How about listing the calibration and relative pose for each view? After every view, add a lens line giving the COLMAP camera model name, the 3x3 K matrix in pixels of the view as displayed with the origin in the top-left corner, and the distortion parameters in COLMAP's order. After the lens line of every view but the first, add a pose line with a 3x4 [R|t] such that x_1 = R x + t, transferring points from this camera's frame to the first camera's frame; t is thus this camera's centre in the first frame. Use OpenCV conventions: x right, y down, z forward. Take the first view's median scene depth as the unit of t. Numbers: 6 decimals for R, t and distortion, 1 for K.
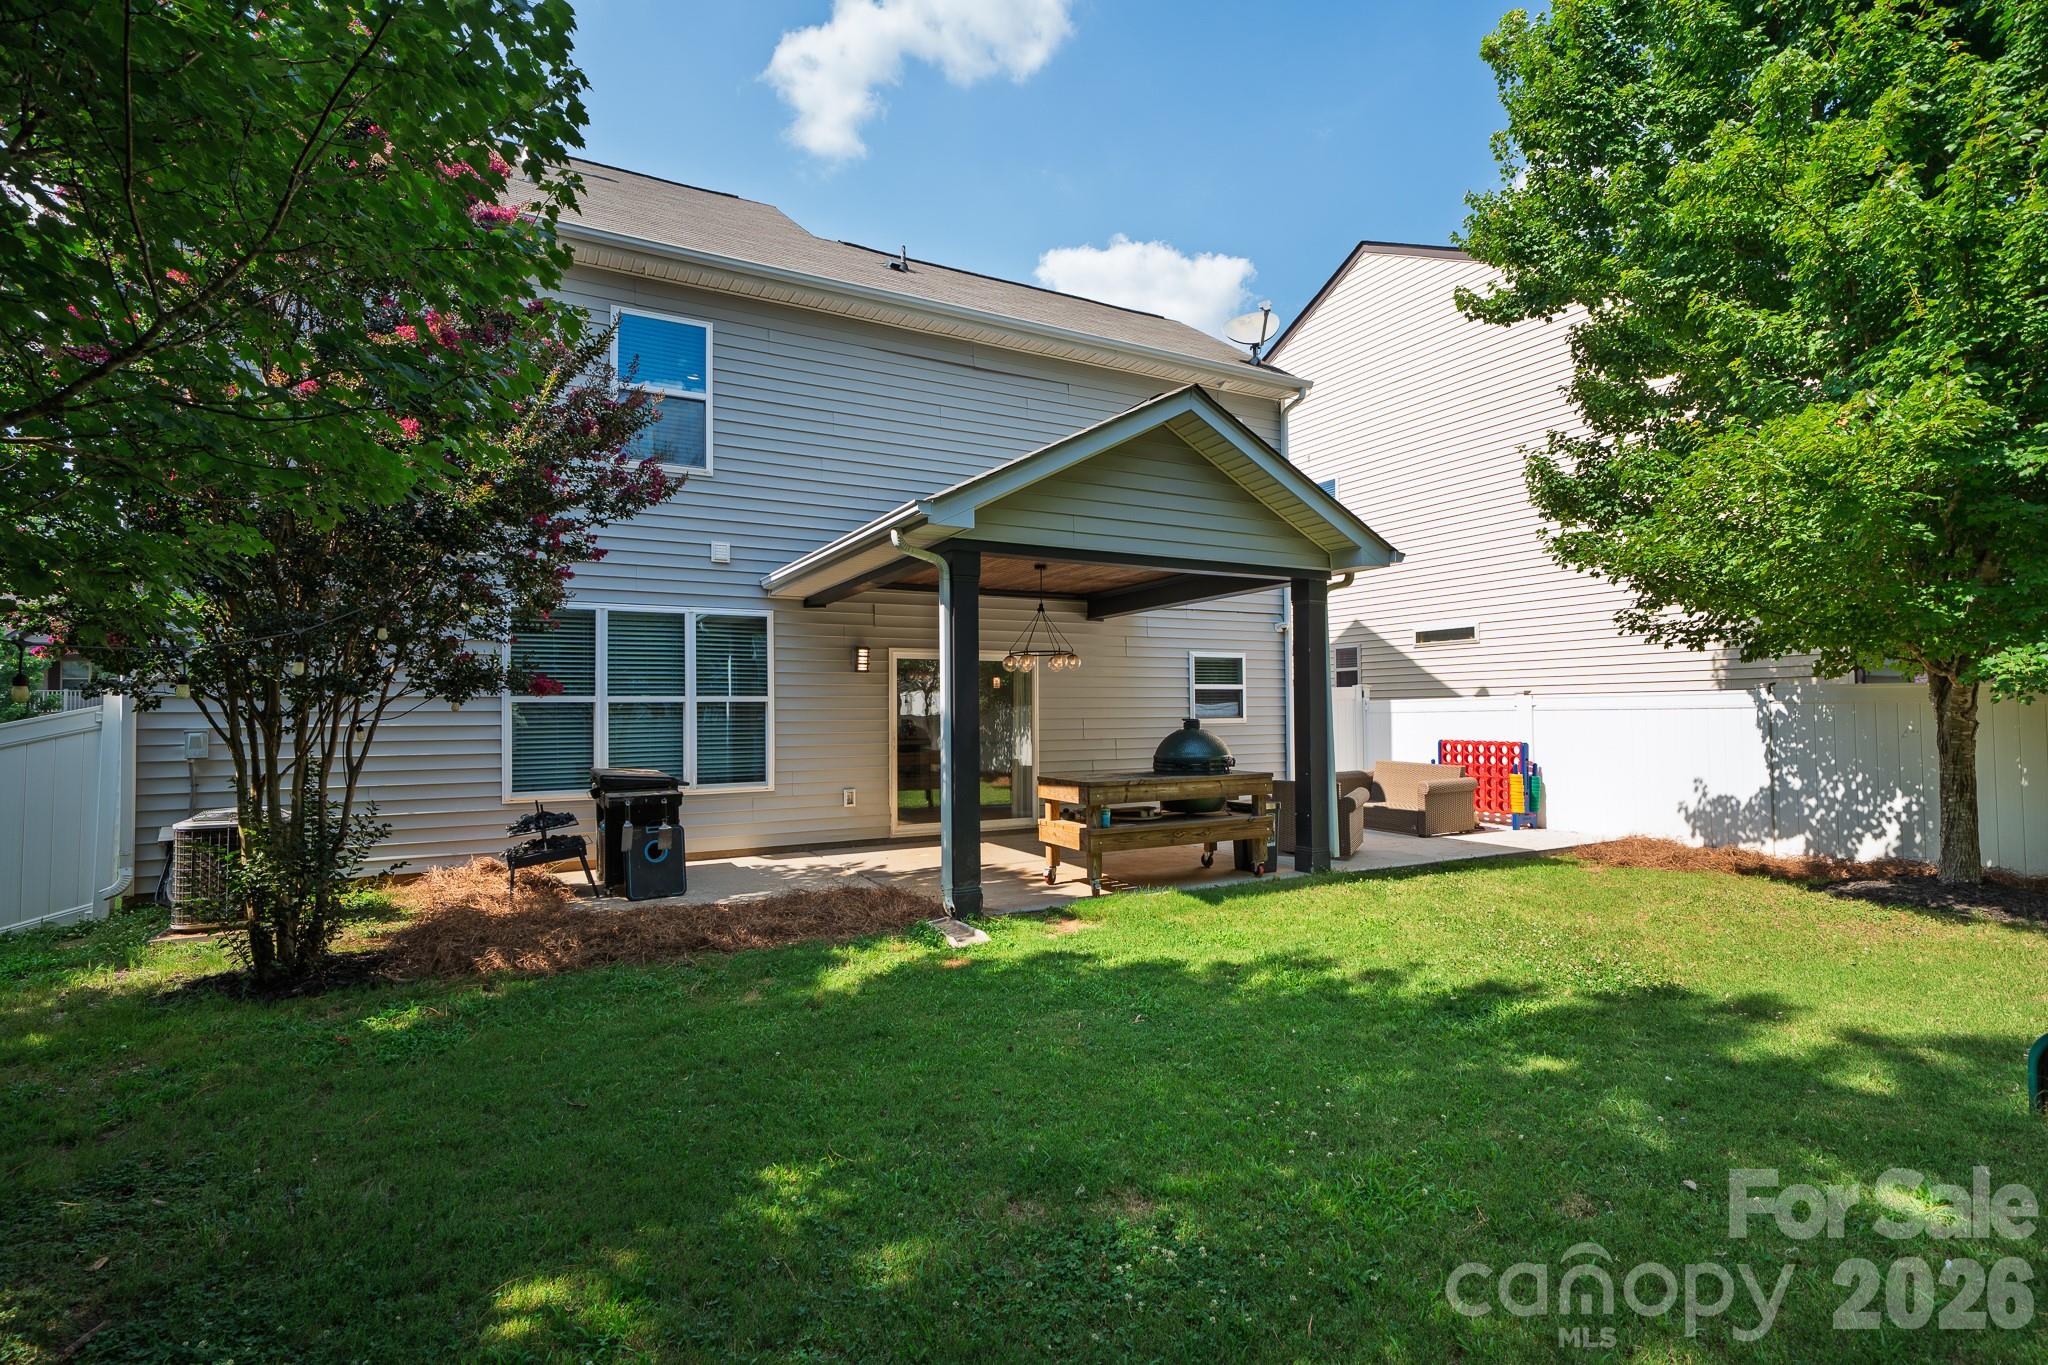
lens RADIAL K [[953.0, 0, 1023.1], [0, 953.0, 692.6], [0, 0, 1]] dist [0.025003, 0.000575]
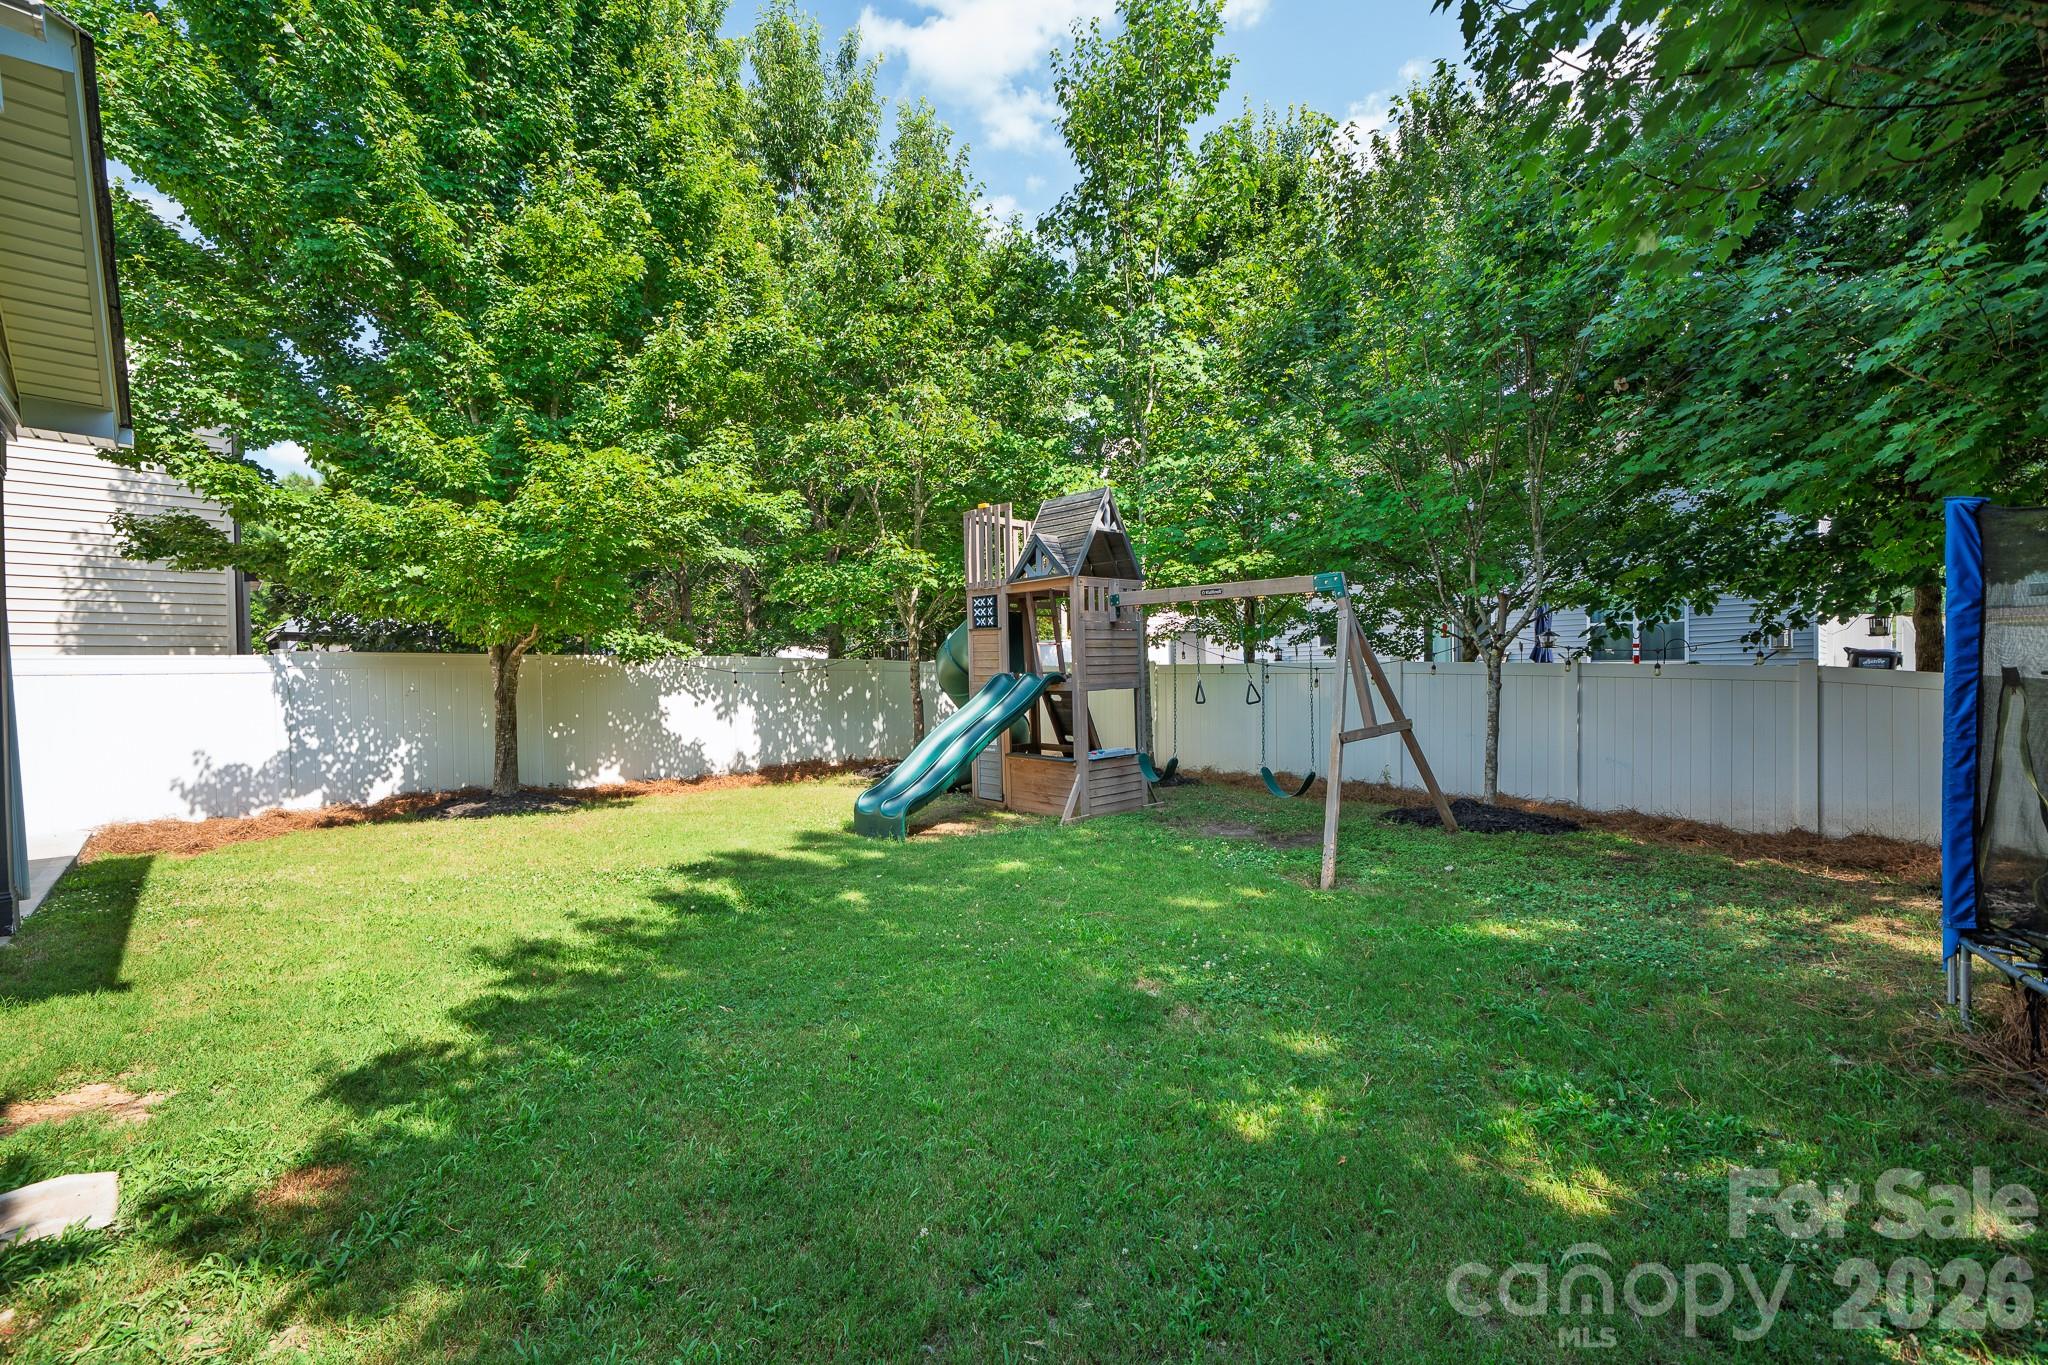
lens RADIAL K [[852.7, 0, 1018.0], [0, 852.7, 685.1], [0, 0, 1]] dist [0.013218, 0.001325]
pose [[-0.254878, 0.004219, 0.966964, -0.338906], [0.004718, 0.999984, -0.003120, 0.036881], [-0.966962, 0.003767, -0.254894, 0.498635]]
